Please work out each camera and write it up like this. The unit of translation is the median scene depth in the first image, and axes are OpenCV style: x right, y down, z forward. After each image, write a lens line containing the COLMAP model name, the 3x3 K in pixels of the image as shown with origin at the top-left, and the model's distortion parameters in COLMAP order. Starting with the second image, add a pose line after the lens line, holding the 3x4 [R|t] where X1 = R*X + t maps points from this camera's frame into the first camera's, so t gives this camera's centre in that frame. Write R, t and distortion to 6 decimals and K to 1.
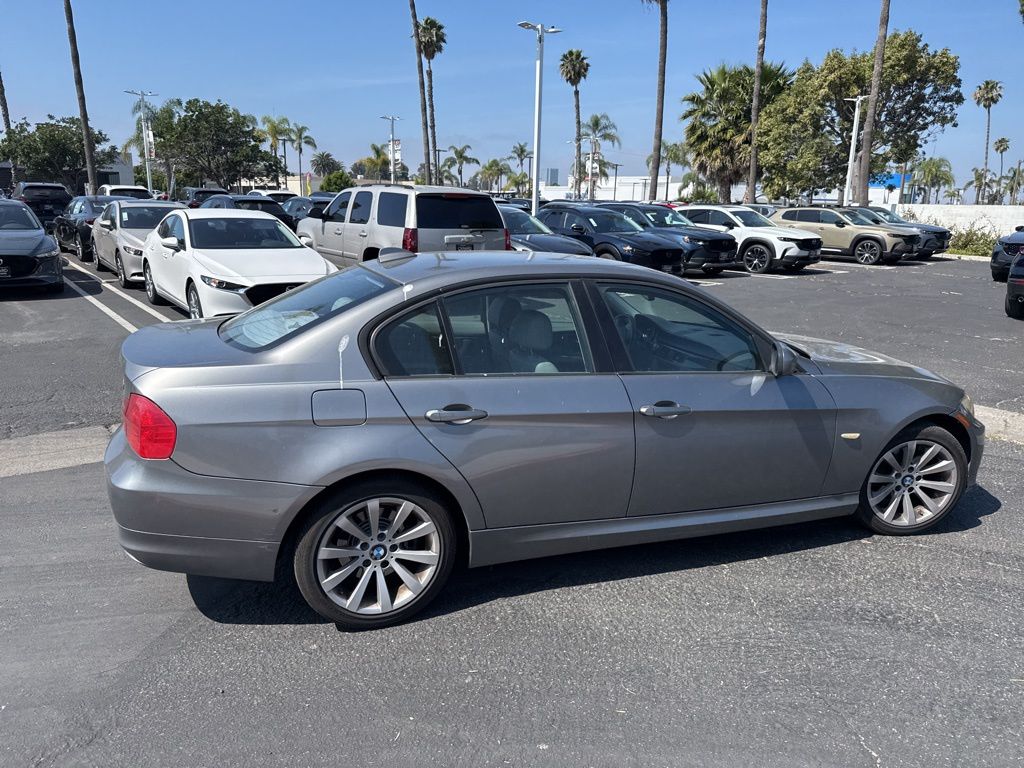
lens RADIAL K [[726.6, 0, 510.1], [0, 726.6, 376.1], [0, 0, 1]] dist [0.027703, -0.036561]
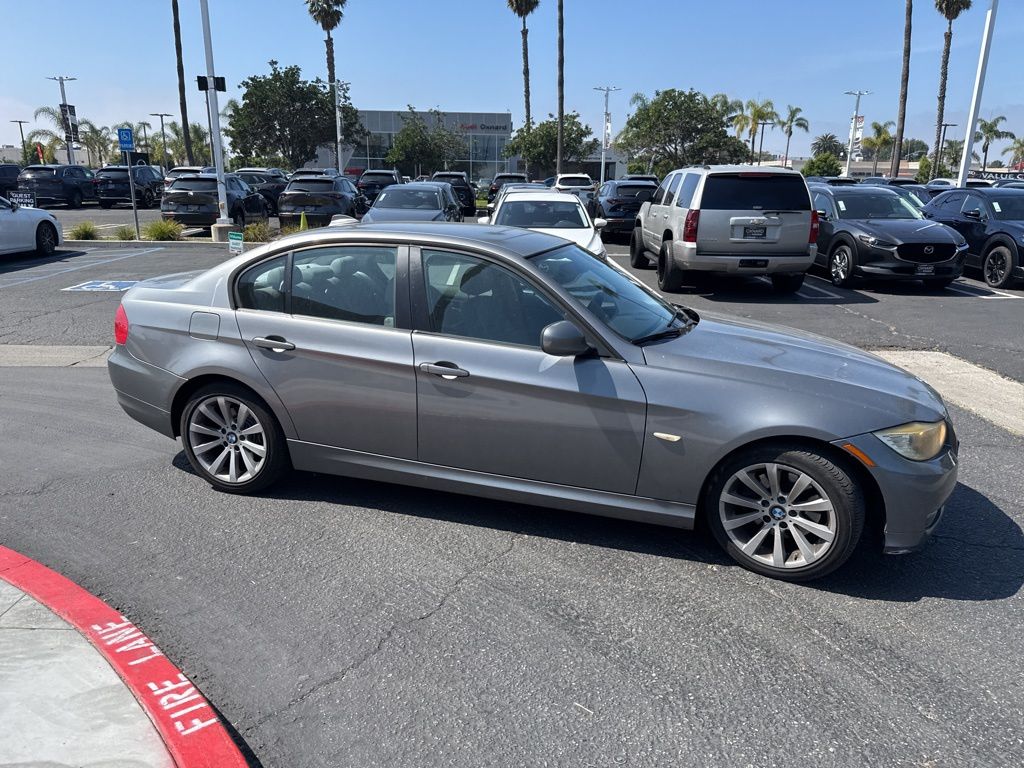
lens RADIAL K [[726.6, 0, 507.9], [0, 726.6, 390.3], [0, 0, 1]] dist [0.027703, -0.036561]
pose [[0.798547, 0.156045, -0.581354, 0.337179], [-0.135139, 0.987634, 0.079471, -0.007737], [0.586567, 0.015102, 0.809760, 0.068021]]
